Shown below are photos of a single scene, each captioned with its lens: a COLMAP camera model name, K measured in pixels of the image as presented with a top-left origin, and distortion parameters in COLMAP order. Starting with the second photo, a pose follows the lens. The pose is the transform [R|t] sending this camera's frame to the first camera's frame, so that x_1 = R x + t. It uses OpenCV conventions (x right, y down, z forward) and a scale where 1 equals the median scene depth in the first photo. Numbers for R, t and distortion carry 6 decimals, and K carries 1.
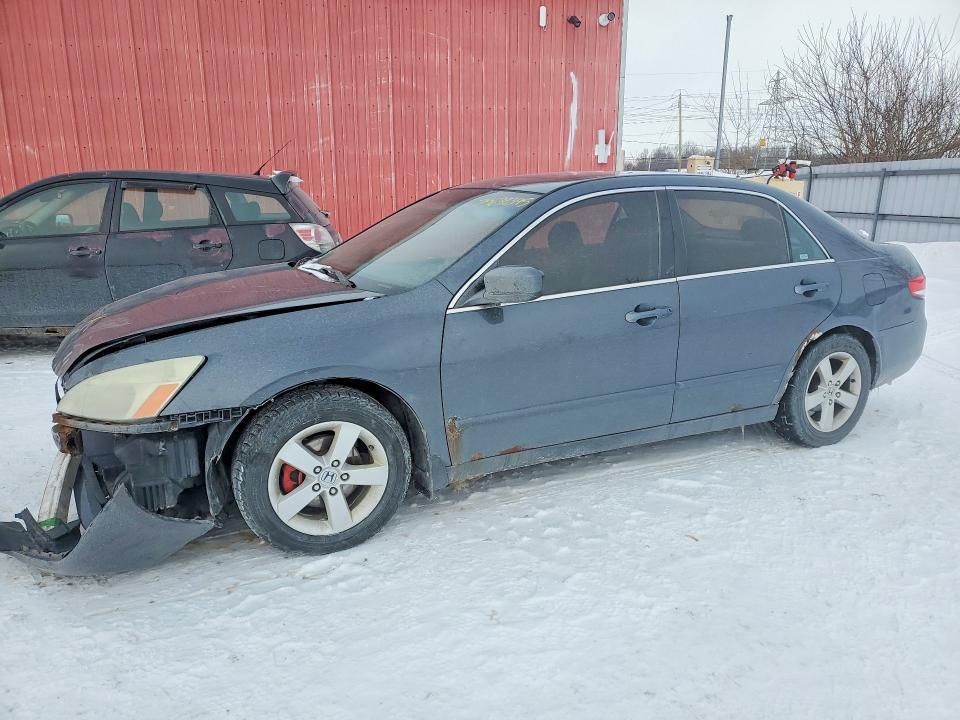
lens RADIAL K [[697.5, 0, 486.2], [0, 697.5, 361.5], [0, 0, 1]] dist [0.017059, -0.000734]
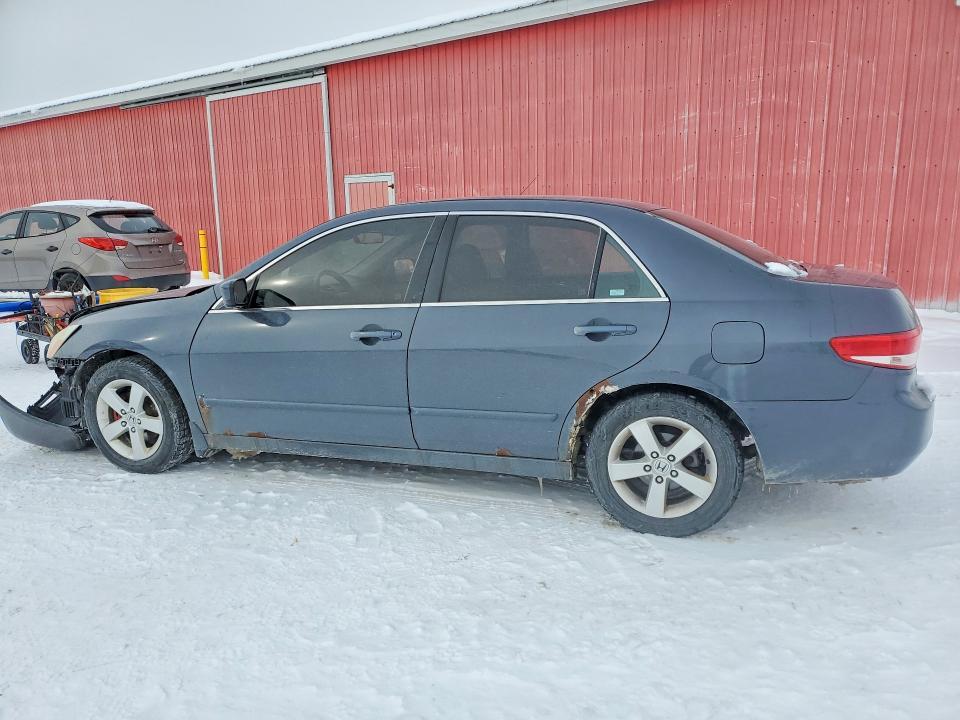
lens RADIAL K [[697.5, 0, 486.2], [0, 697.5, 361.5], [0, 0, 1]] dist [0.017059, -0.000734]
pose [[0.723756, 0.120474, -0.679458, 0.919688], [-0.146005, 0.989085, 0.019850, -0.063891], [0.674433, 0.084838, 0.733446, 0.304320]]
